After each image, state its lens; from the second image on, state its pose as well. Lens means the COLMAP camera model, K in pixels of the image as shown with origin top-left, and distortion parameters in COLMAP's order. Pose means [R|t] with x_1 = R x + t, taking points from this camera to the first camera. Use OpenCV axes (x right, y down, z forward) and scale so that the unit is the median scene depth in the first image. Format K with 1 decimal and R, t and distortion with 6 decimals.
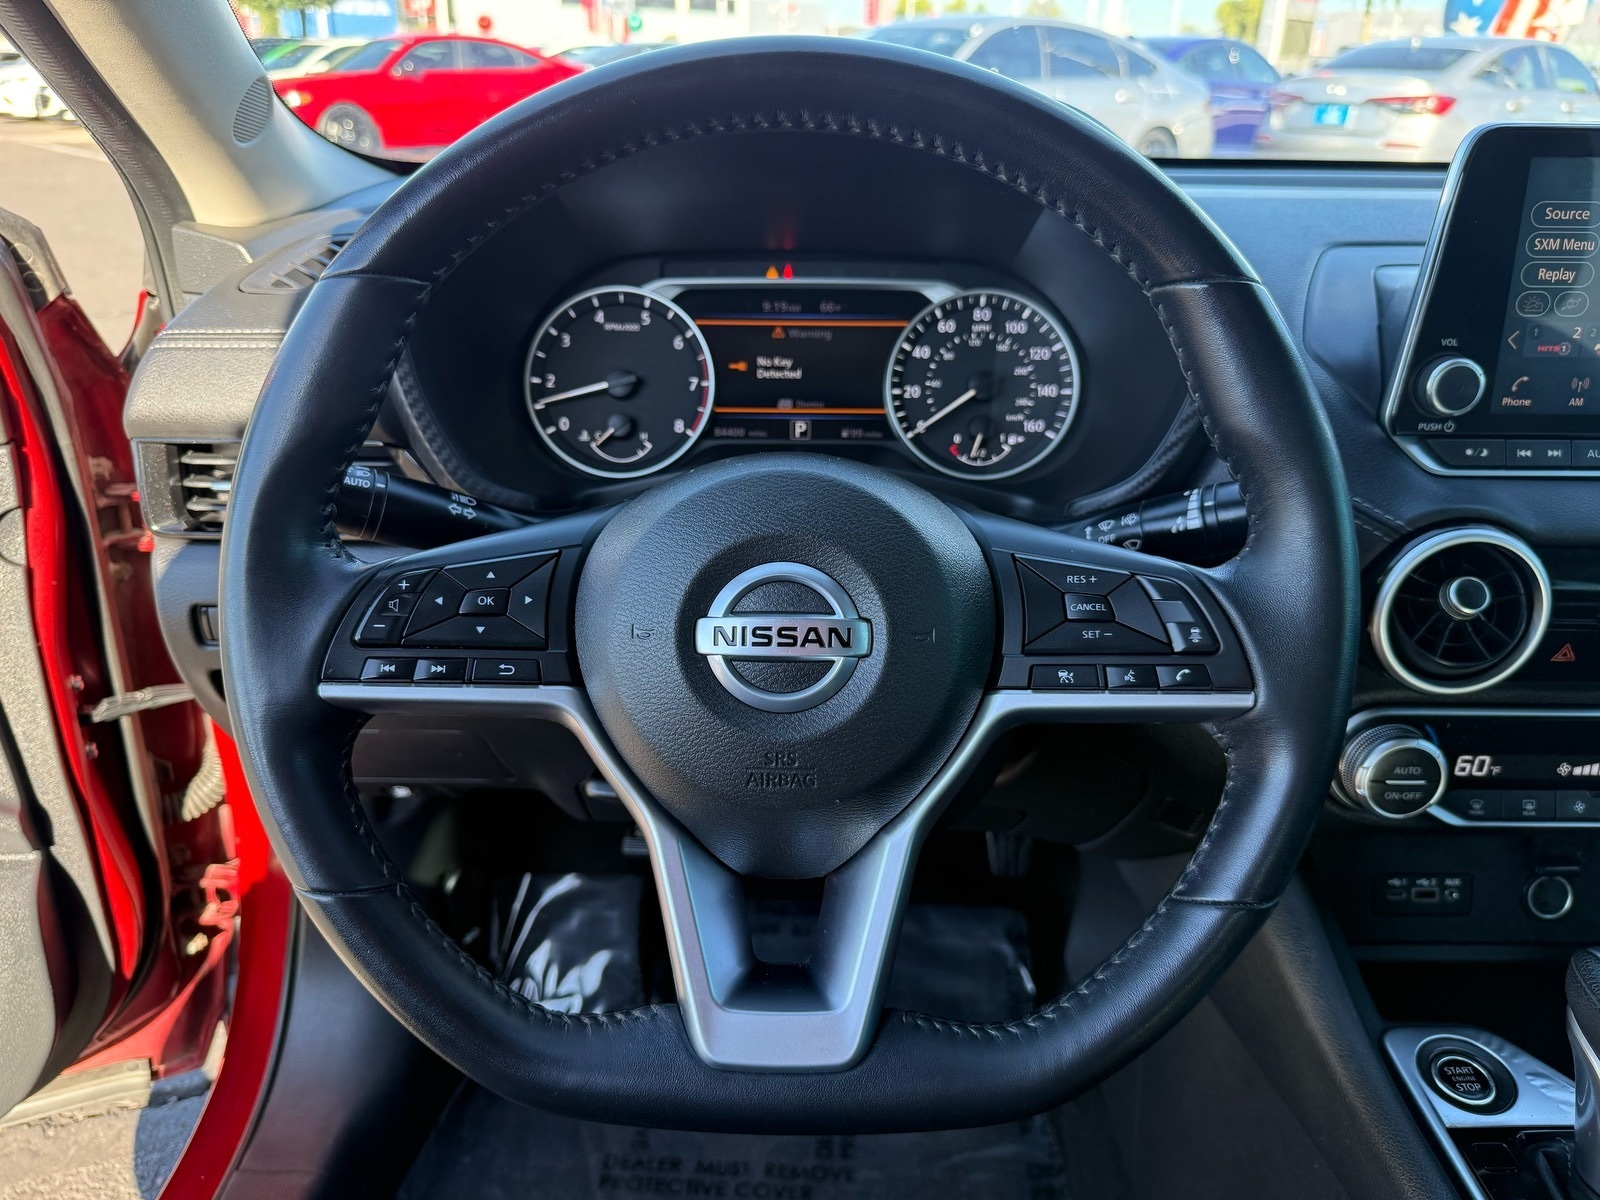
lens RADIAL K [[1168.6, 0, 806.4], [0, 1168.6, 627.3], [0, 0, 1]] dist [0.053326, -0.065219]
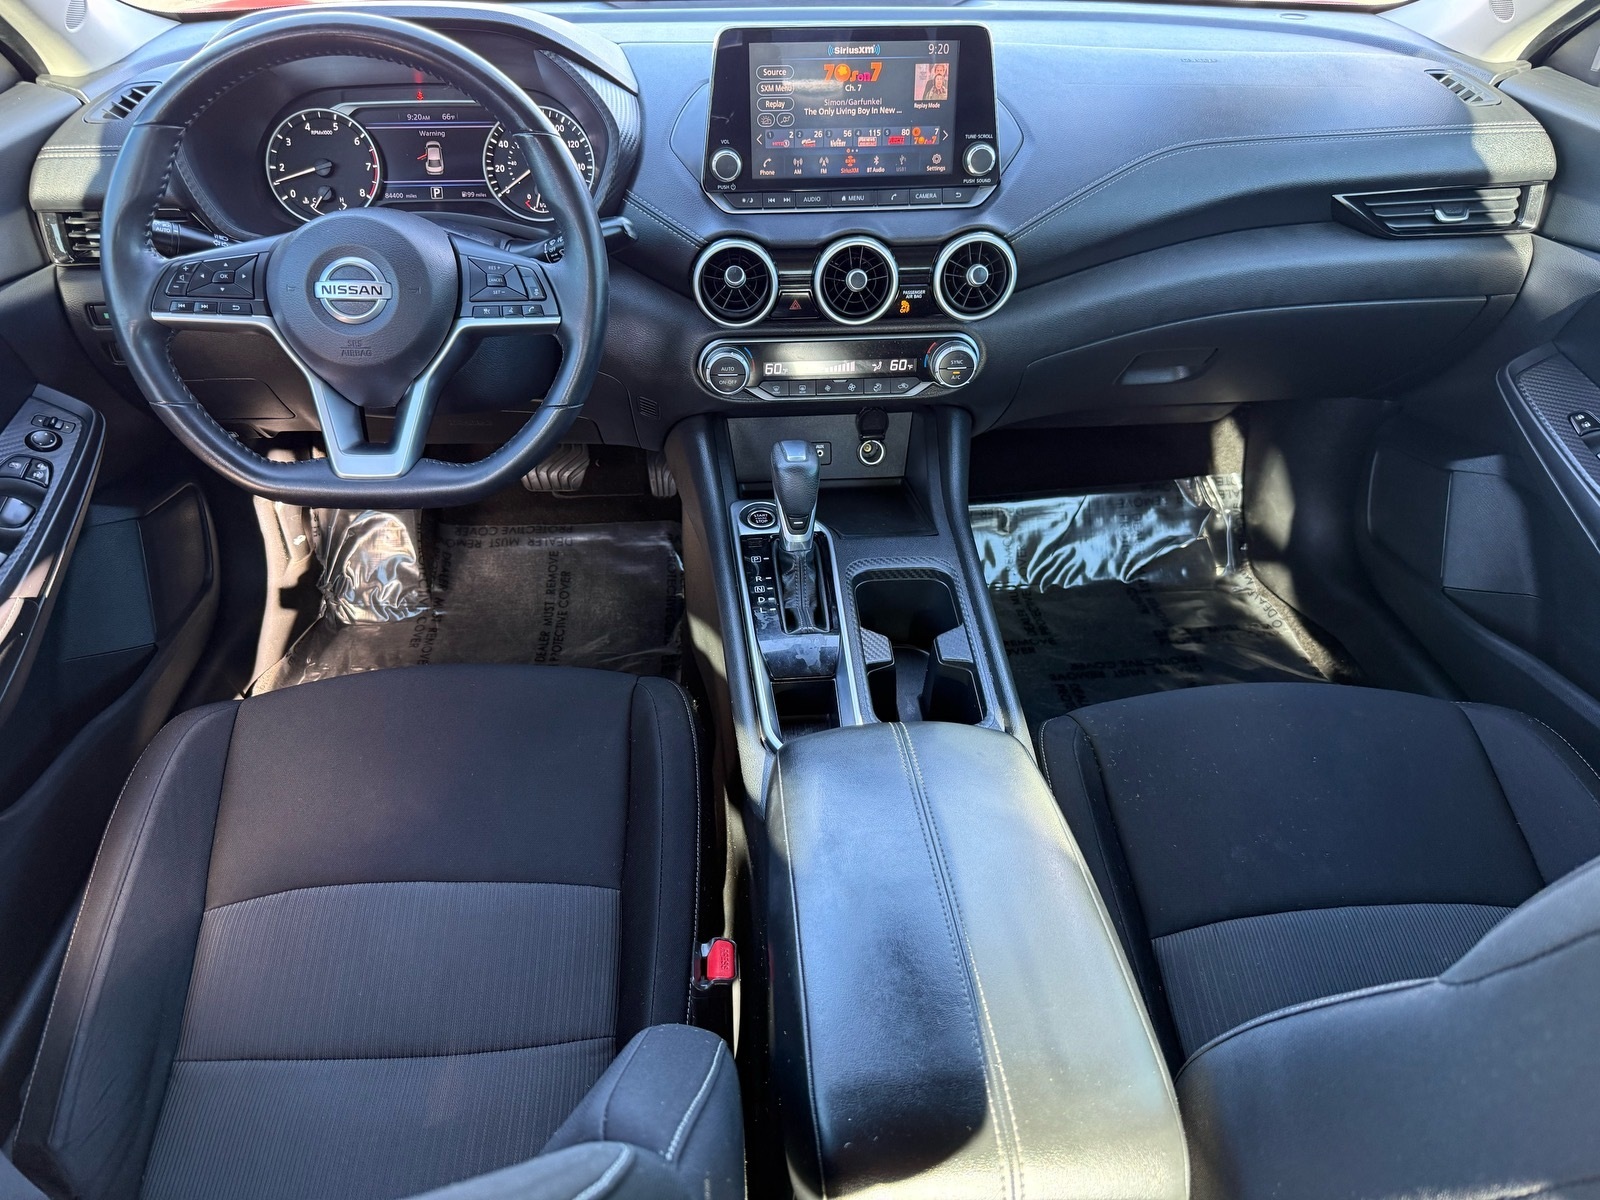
lens RADIAL K [[1168.6, 0, 792.9], [0, 1168.6, 631.7], [0, 0, 1]] dist [0.053326, -0.065219]
pose [[0.997599, -0.045986, 0.051780, 0.437870], [0.034682, 0.978935, 0.201206, 0.144416], [-0.059942, -0.198928, 0.978179, -0.937611]]
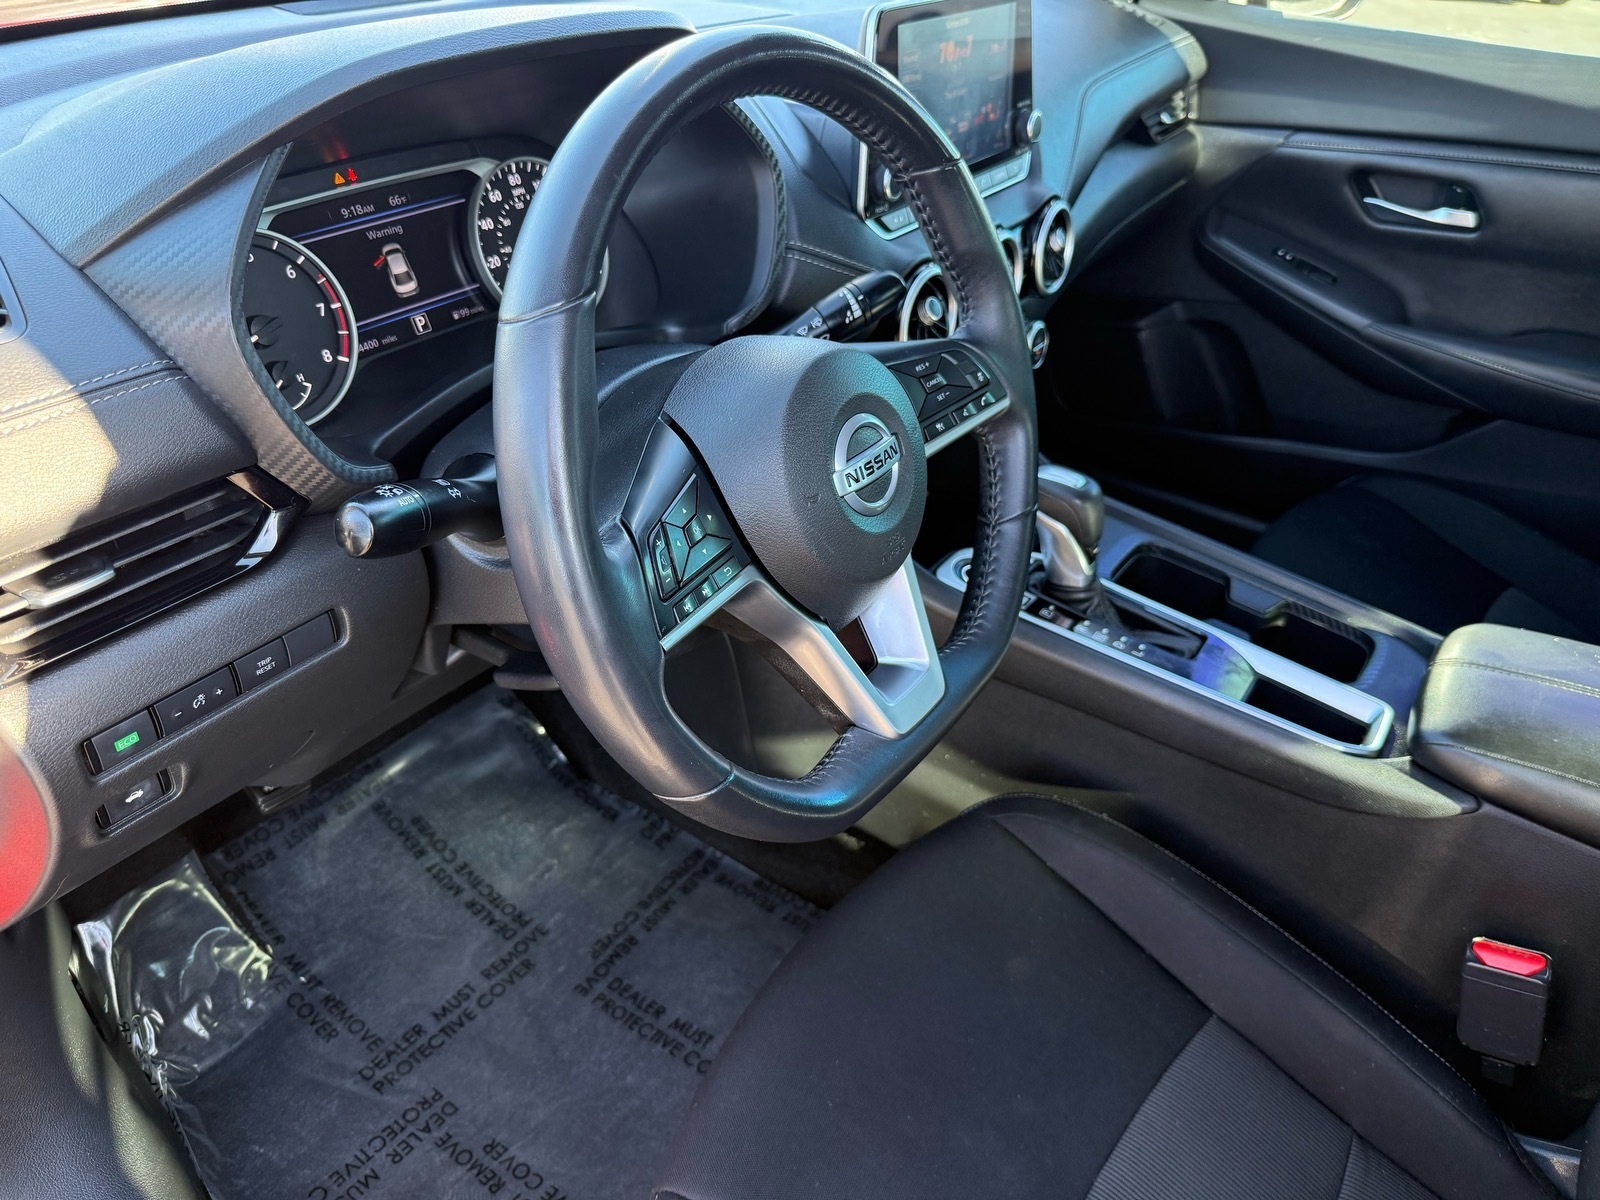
lens RADIAL K [[1168.6, 0, 799.7], [0, 1168.6, 587.3], [0, 0, 1]] dist [0.053326, -0.065219]
pose [[0.586079, -0.435903, 0.683008, -0.697616], [0.297539, 0.899846, 0.318978, -0.211914], [-0.753646, 0.016275, 0.657079, 0.059768]]
